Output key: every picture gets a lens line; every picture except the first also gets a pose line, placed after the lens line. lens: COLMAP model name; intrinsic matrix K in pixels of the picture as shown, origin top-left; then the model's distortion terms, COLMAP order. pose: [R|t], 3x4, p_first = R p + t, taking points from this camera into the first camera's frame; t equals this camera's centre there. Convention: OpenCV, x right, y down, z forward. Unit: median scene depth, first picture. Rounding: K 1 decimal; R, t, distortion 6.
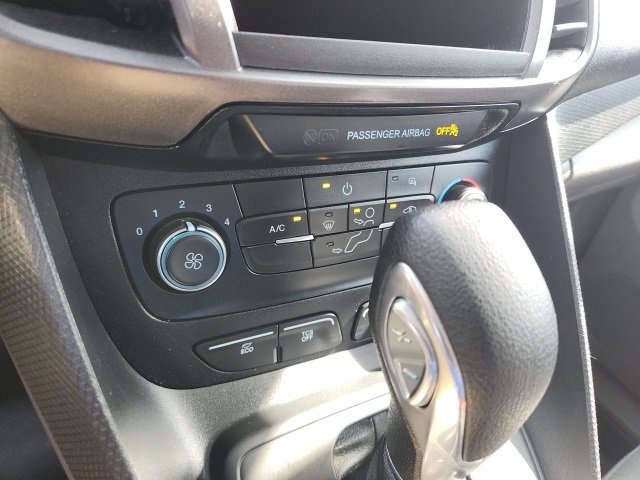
lens RADIAL K [[426.4, 0, 328.0], [0, 426.4, 251.6], [0, 0, 1]] dist [0.070664, -0.056181]
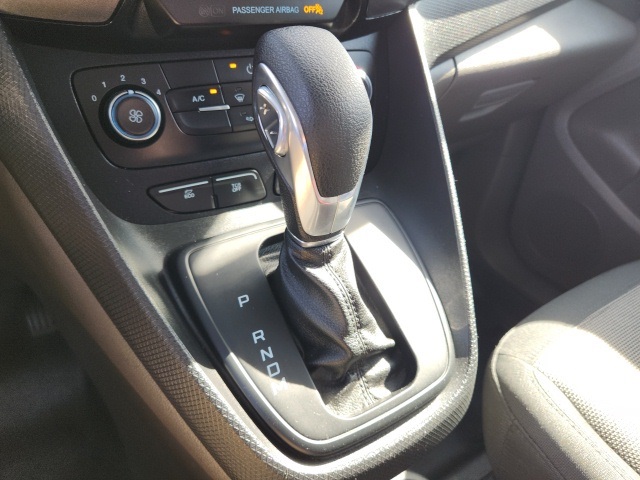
lens RADIAL K [[426.4, 0, 312.2], [0, 426.4, 240.2], [0, 0, 1]] dist [0.070664, -0.056181]
pose [[0.992411, -0.122889, -0.004249, 0.183514], [0.122747, 0.992126, -0.024897, 0.458194], [0.007275, 0.024186, 0.999681, -0.335565]]
